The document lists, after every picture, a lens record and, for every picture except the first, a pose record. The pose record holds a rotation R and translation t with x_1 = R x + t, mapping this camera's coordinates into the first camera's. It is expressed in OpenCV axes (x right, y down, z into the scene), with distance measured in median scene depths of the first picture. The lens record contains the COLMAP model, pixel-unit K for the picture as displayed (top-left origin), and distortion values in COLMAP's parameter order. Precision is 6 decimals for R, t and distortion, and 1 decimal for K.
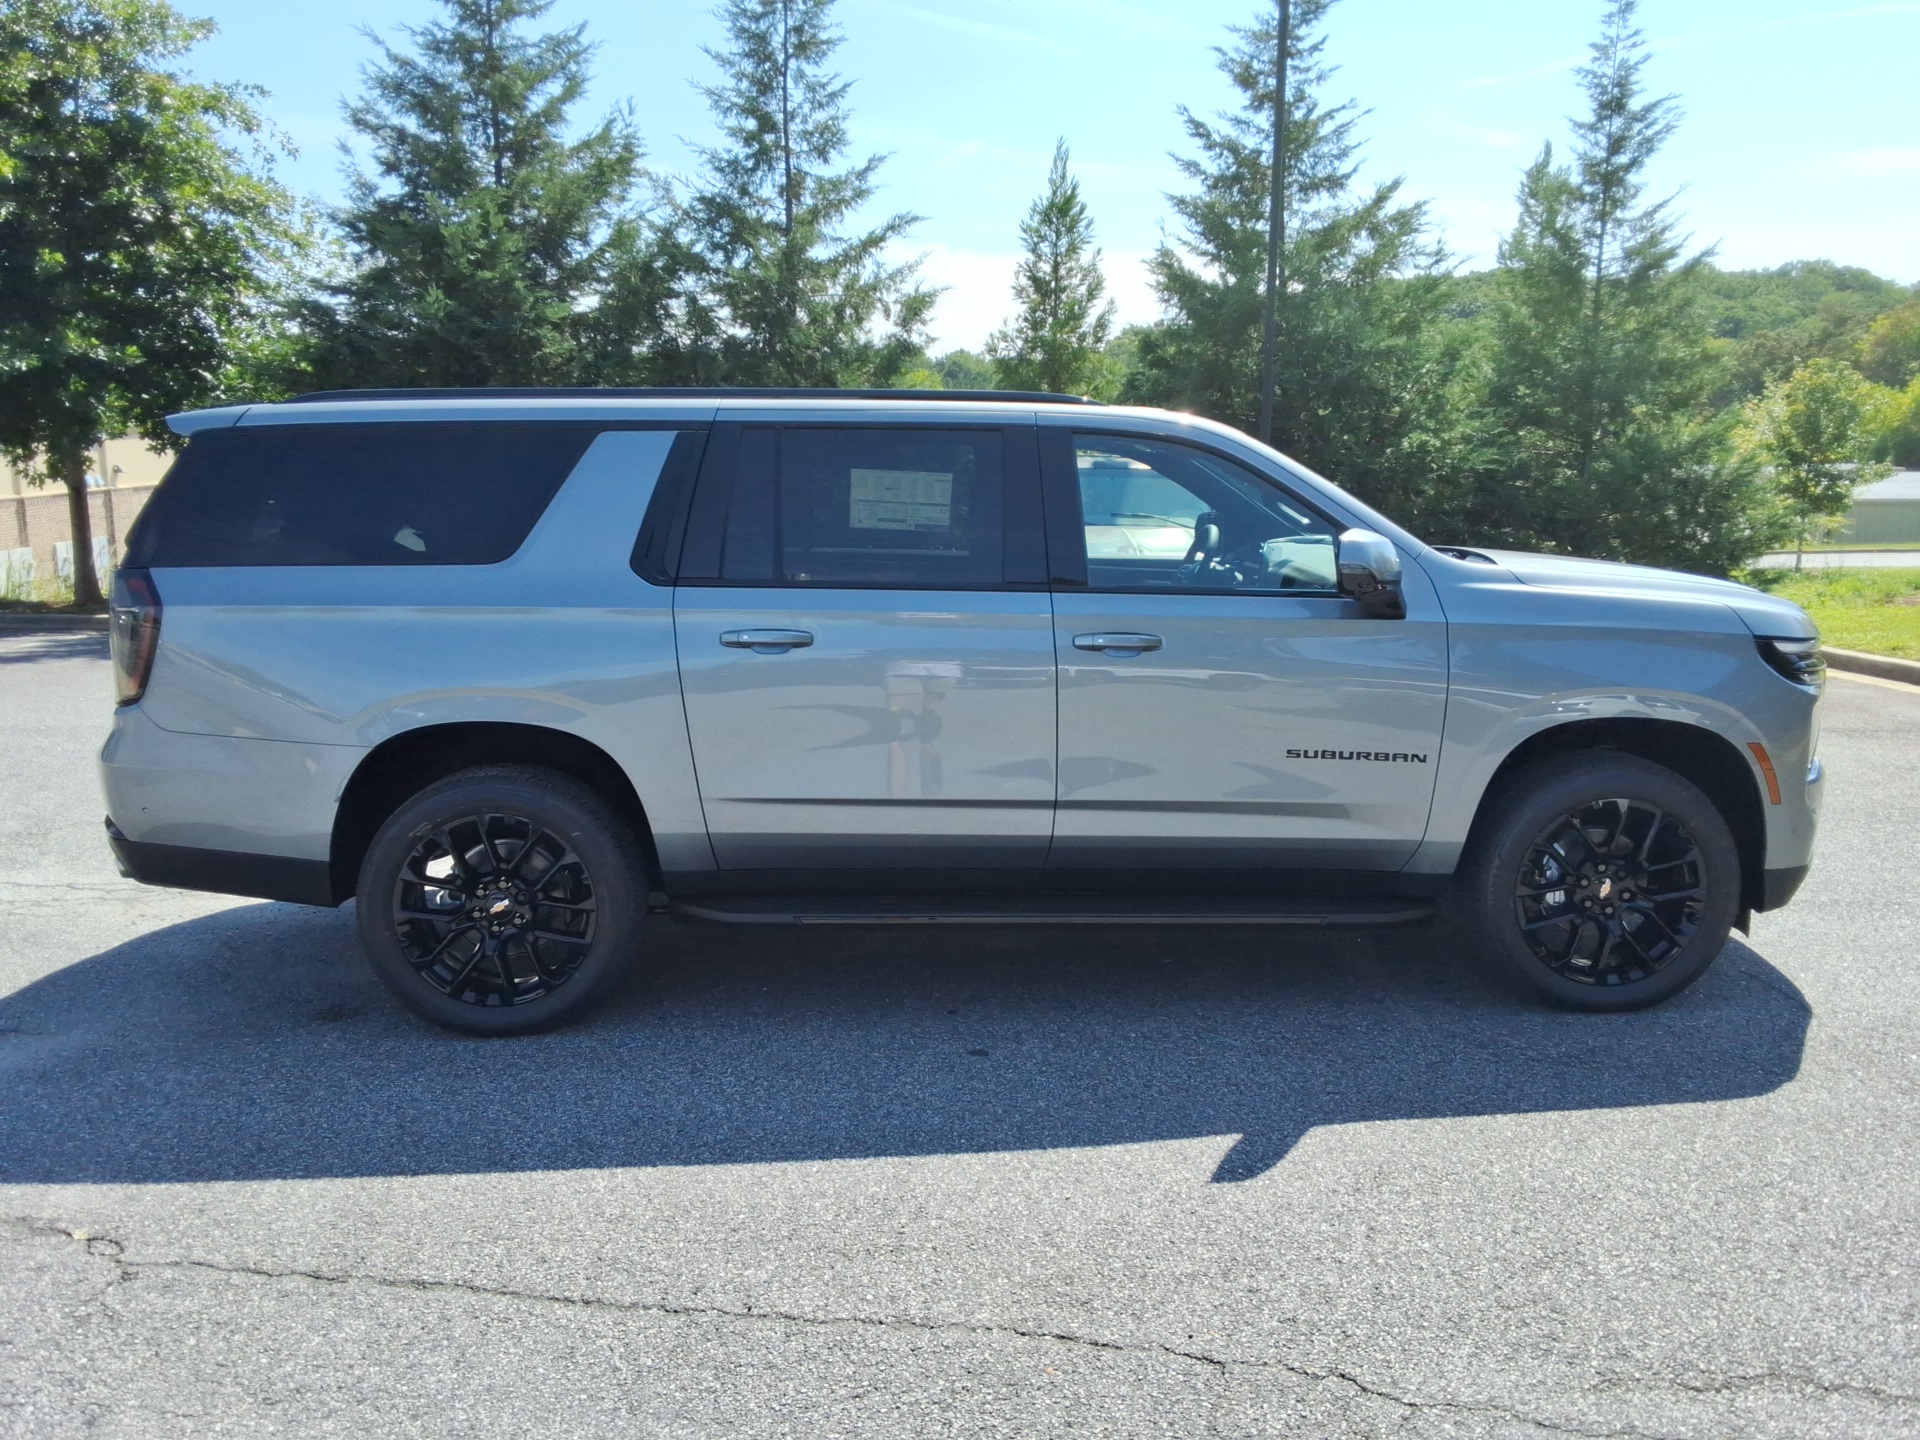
lens RADIAL K [[1554.7, 0, 974.4], [0, 1554.7, 706.1], [0, 0, 1]] dist [0.109765, -0.176669]
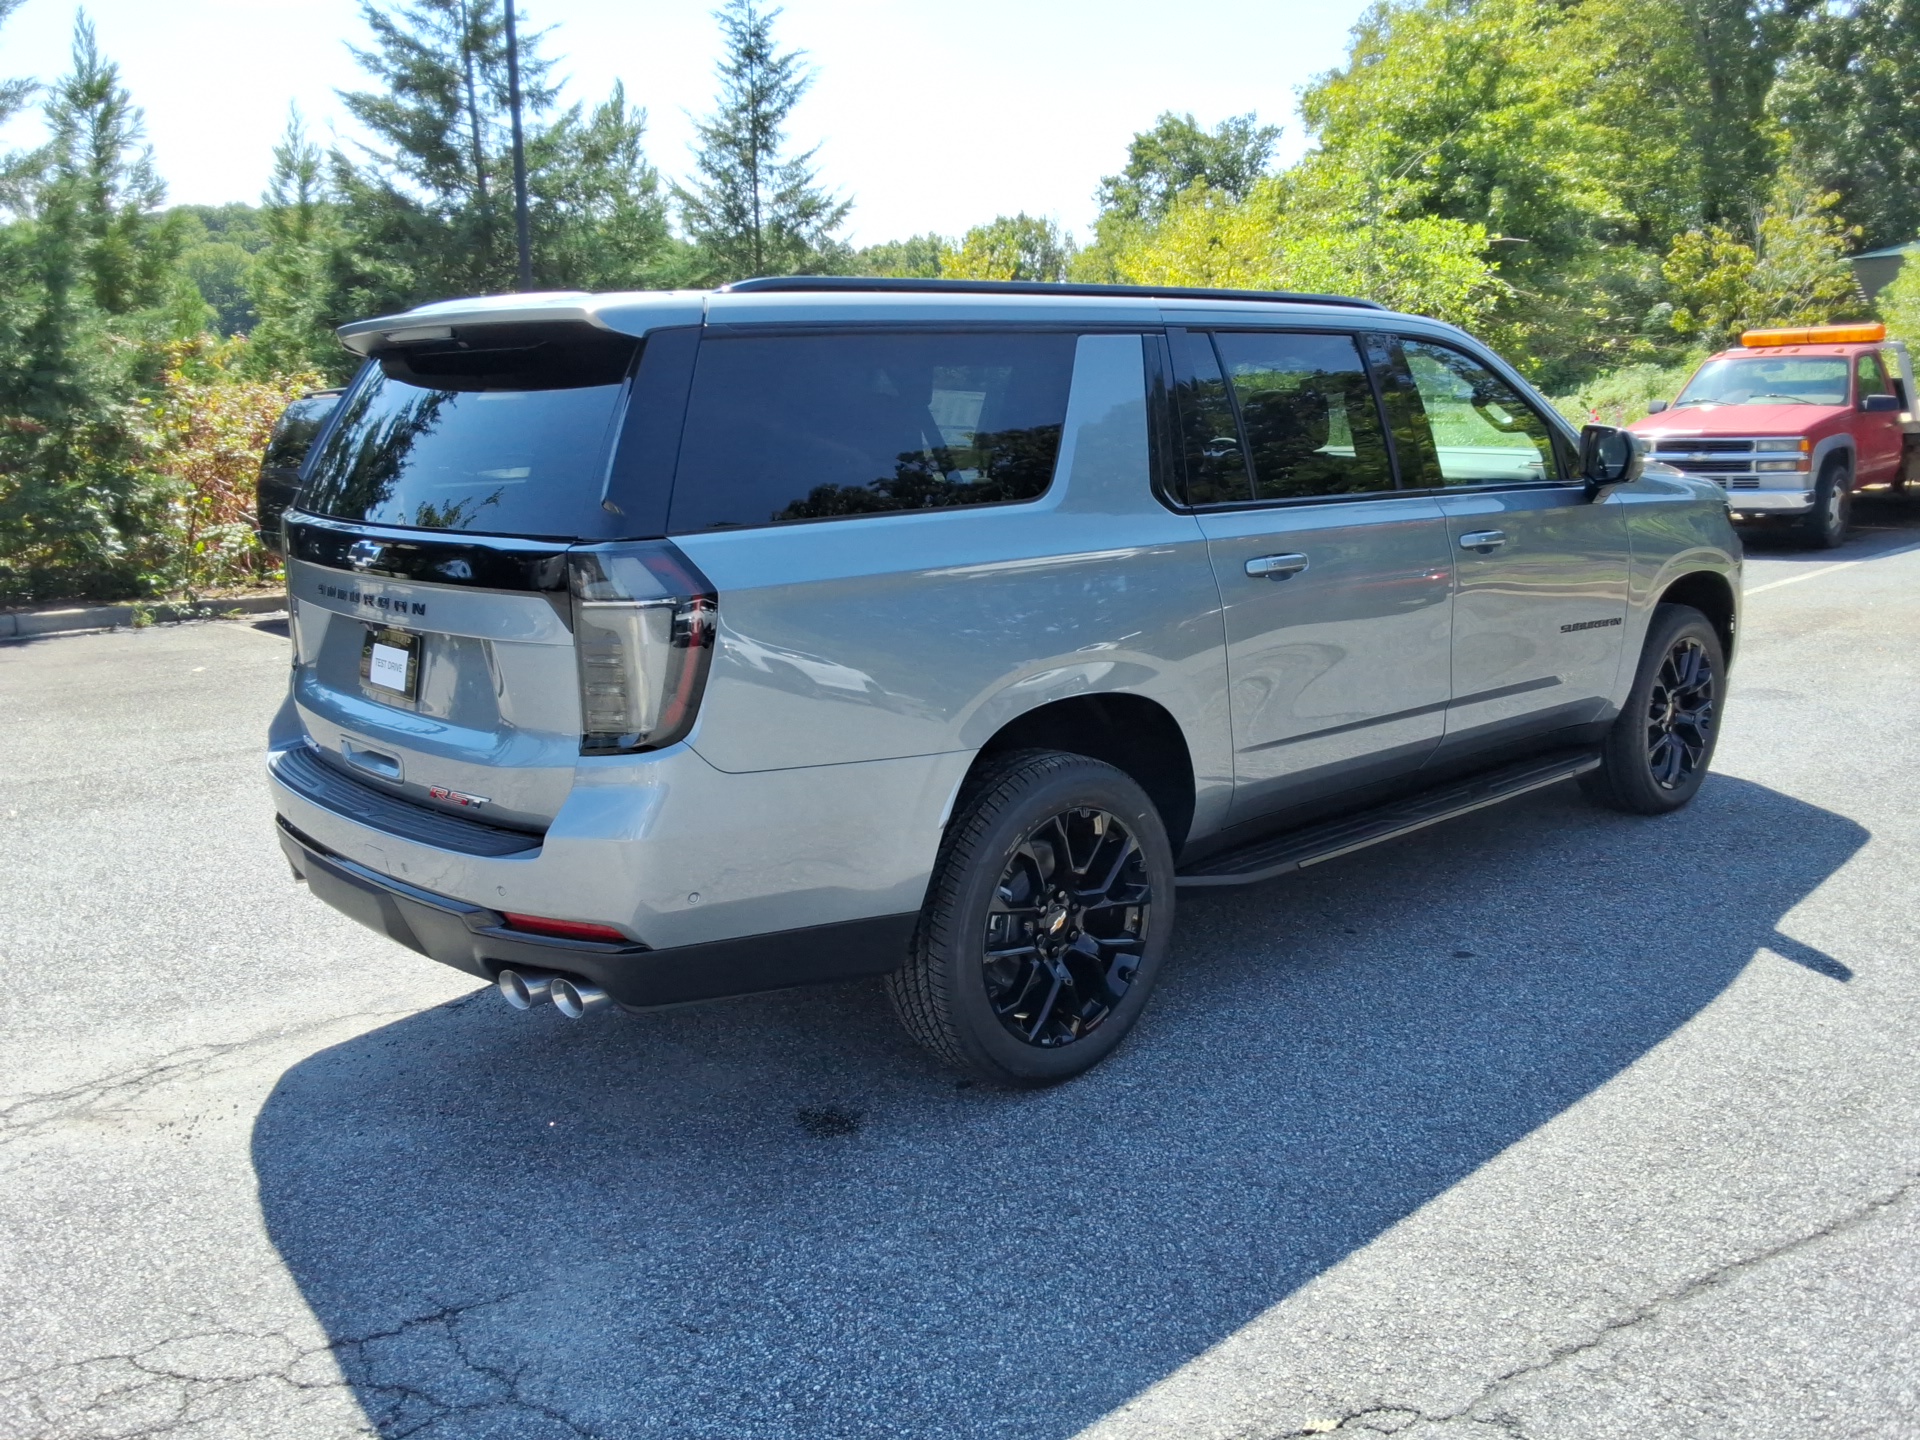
lens RADIAL K [[1578.9, 0, 962.2], [0, 1578.9, 689.5], [0, 0, 1]] dist [0.129988, -0.213495]
pose [[0.755146, -0.133833, 0.641750, -0.238392], [0.120956, 0.990576, 0.064249, -0.014272], [-0.644301, 0.029106, 0.764218, 0.113053]]
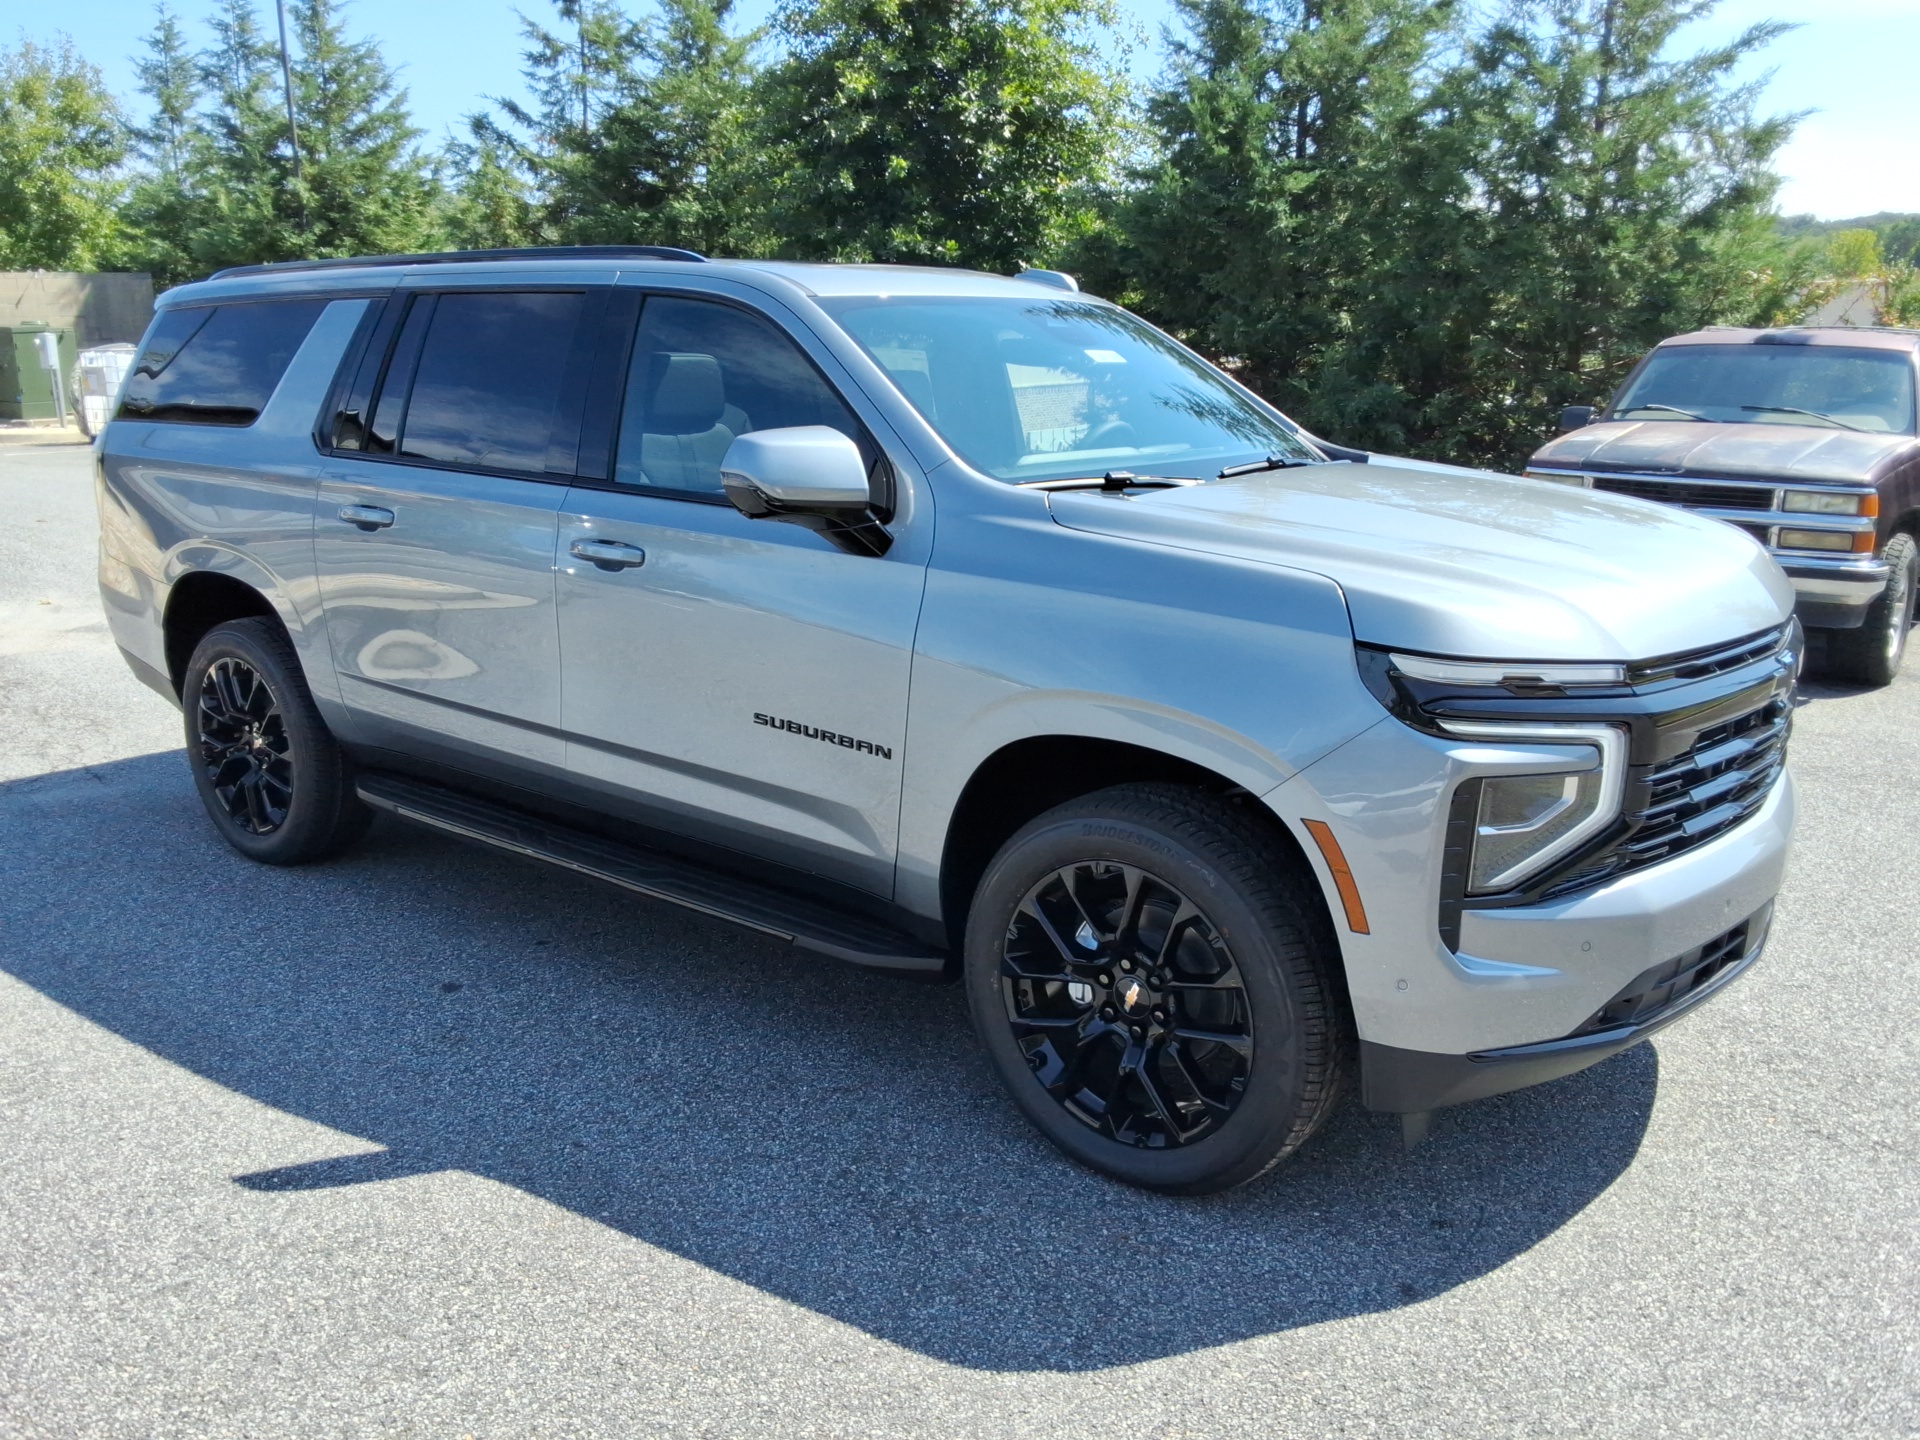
lens RADIAL K [[1554.7, 0, 974.4], [0, 1554.7, 706.1], [0, 0, 1]] dist [0.109765, -0.176669]
pose [[0.755492, 0.147937, -0.638237, 0.216862], [-0.102263, 0.988860, 0.108158, -0.019541], [0.647128, -0.016444, 0.762204, 0.135496]]
